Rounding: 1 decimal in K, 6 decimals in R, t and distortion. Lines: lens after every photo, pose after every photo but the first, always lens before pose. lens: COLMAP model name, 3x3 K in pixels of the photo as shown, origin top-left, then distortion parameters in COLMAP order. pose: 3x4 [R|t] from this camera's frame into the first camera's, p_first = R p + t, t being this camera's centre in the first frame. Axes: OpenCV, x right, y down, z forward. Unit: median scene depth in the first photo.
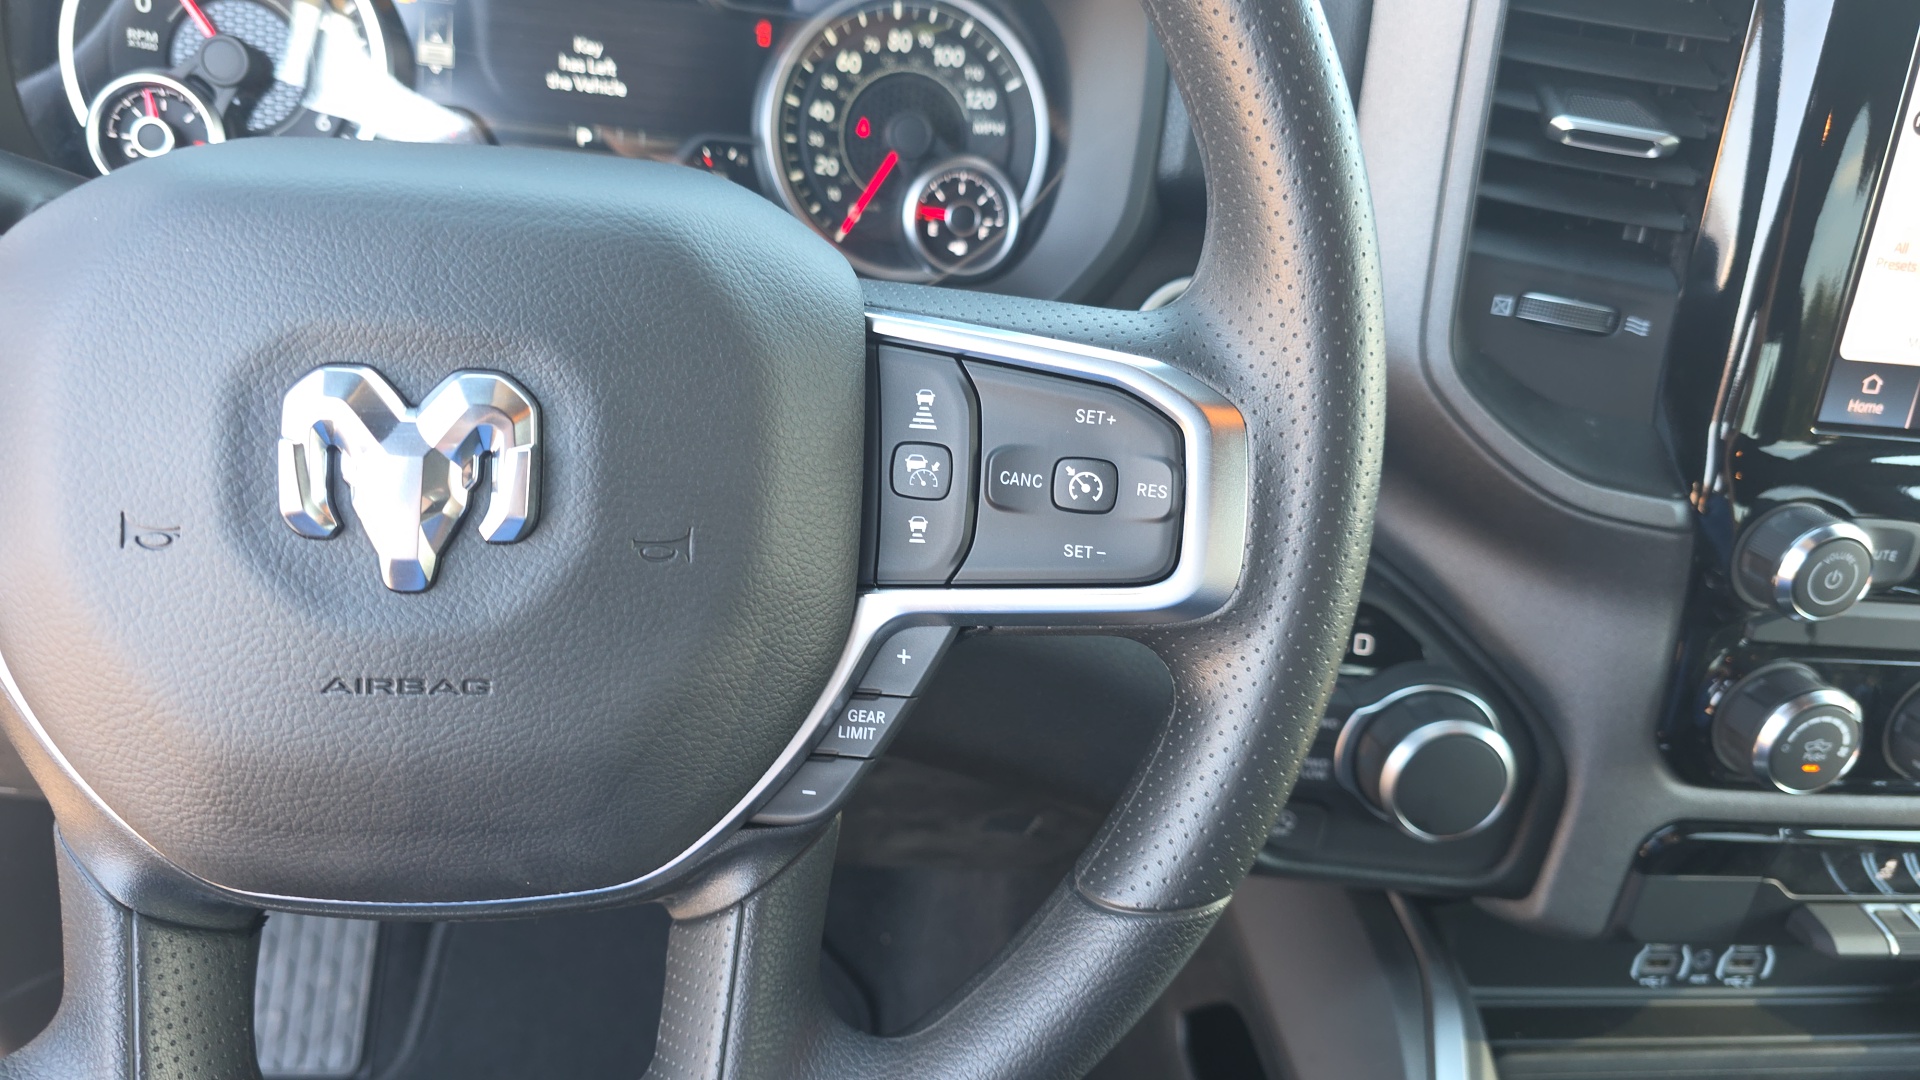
lens RADIAL K [[1329.1, 0, 933.4], [0, 1329.1, 543.1], [0, 0, 1]] dist [0.048342, -0.076807]
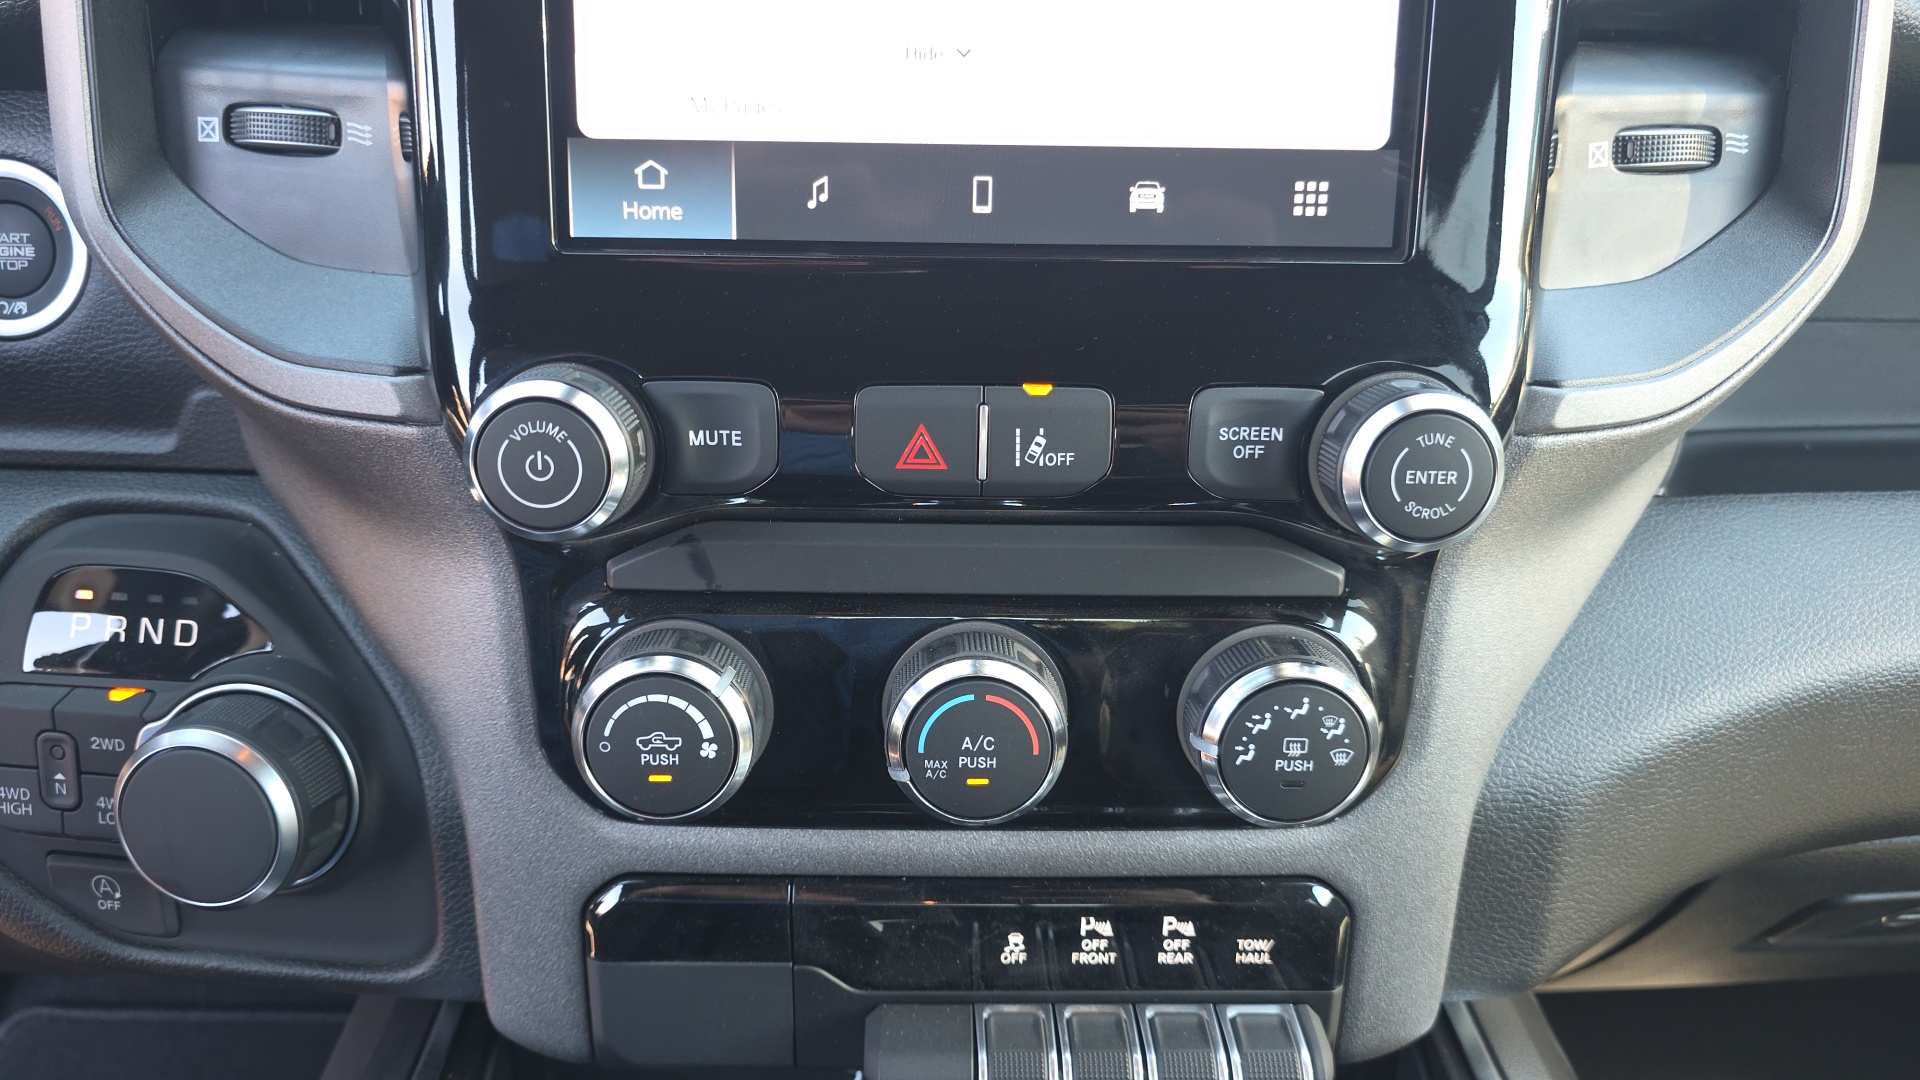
lens RADIAL K [[1328.1, 0, 949.5], [0, 1328.1, 522.9], [0, 0, 1]] dist [-0.032821, -0.006379]
pose [[0.990956, -0.059267, -0.120394, 0.837858], [0.045546, 0.992473, -0.113683, 0.118223], [0.126225, 0.107171, 0.986196, 0.367195]]
